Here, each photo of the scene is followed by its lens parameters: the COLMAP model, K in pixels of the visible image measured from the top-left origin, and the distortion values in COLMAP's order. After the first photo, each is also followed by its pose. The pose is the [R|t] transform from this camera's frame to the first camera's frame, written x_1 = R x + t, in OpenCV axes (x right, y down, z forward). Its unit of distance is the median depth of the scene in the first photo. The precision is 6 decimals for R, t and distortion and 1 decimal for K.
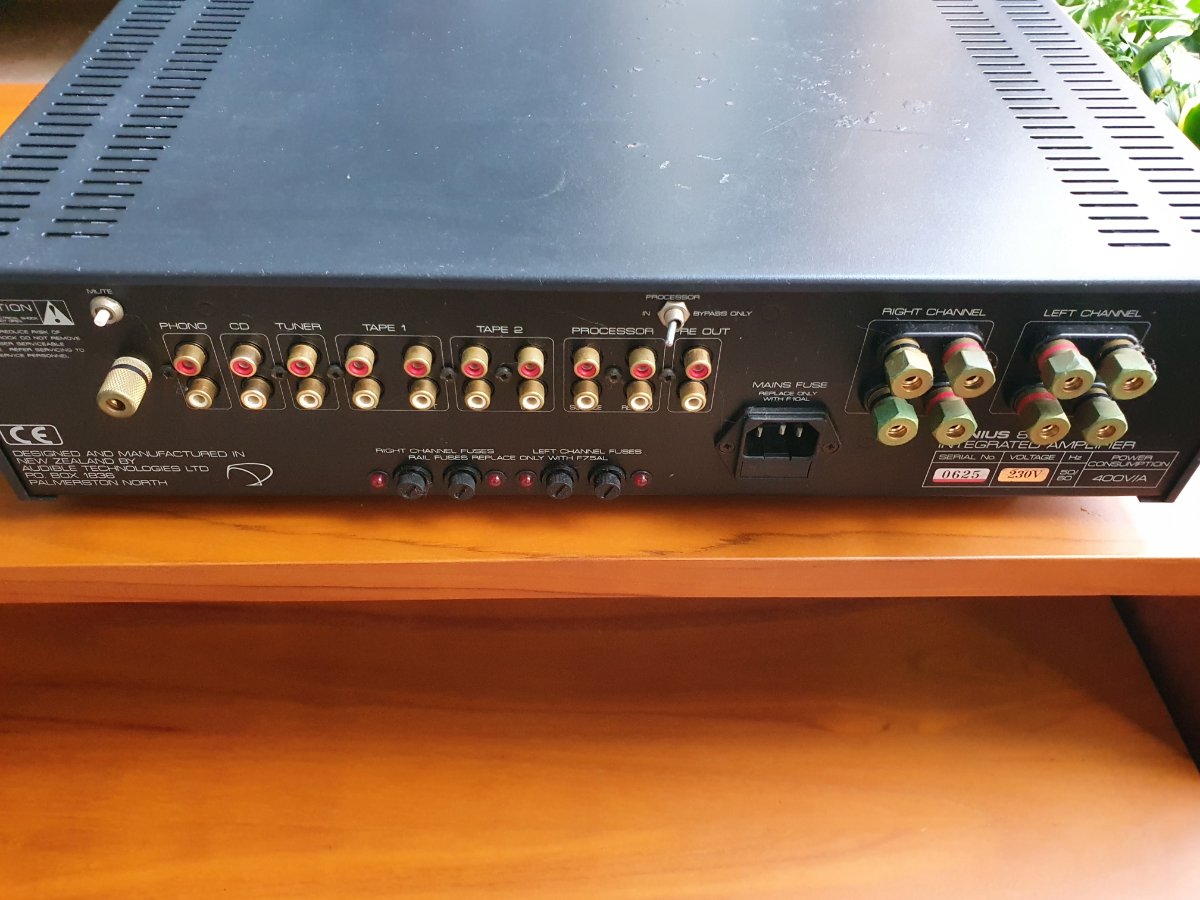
lens RADIAL K [[936.4, 0, 595.0], [0, 936.4, 416.8], [0, 0, 1]] dist [0.044842, -0.085384]
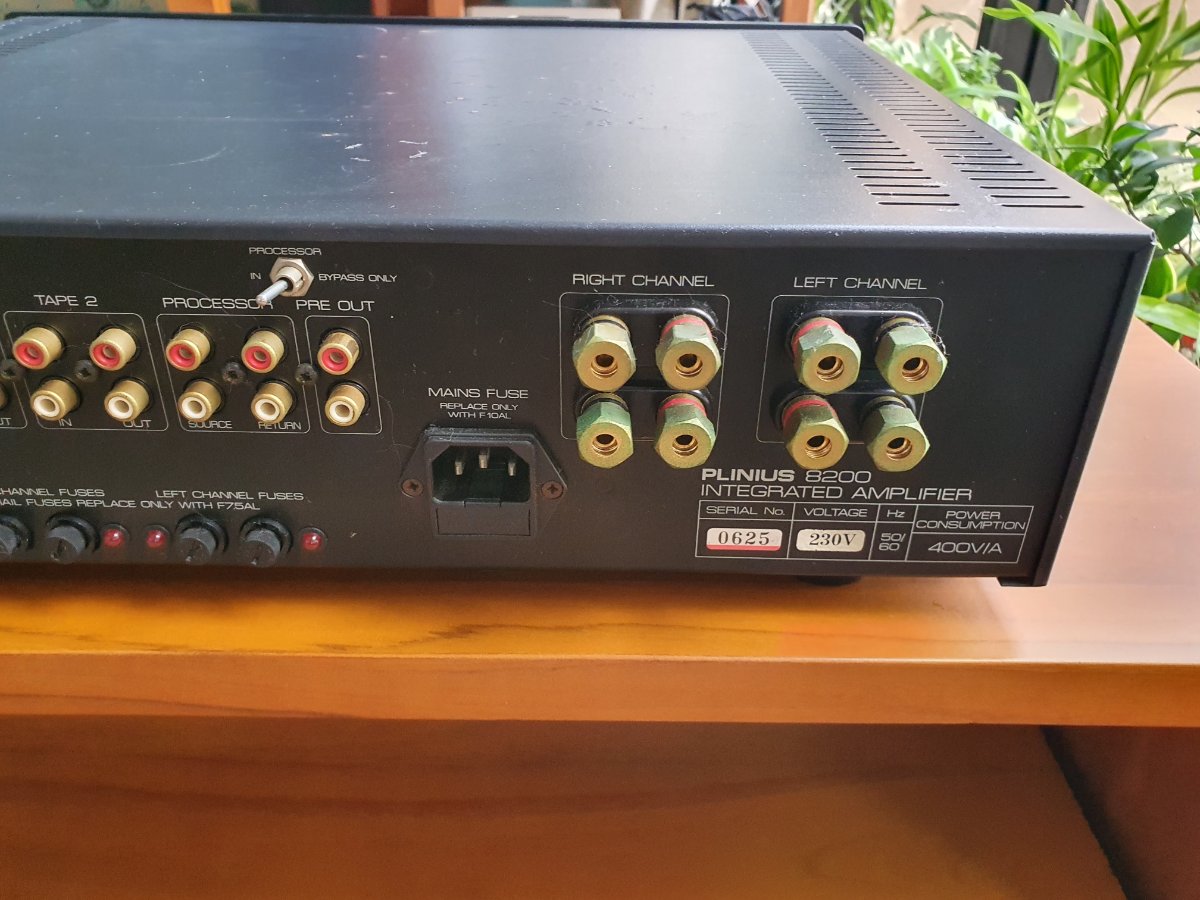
lens RADIAL K [[936.4, 0, 595.0], [0, 936.4, 416.8], [0, 0, 1]] dist [0.044842, -0.085384]
pose [[0.999619, 0.003352, -0.027391, 0.300832], [-0.009996, 0.969163, -0.246217, 0.156893], [0.025721, 0.246397, 0.968828, 0.264567]]
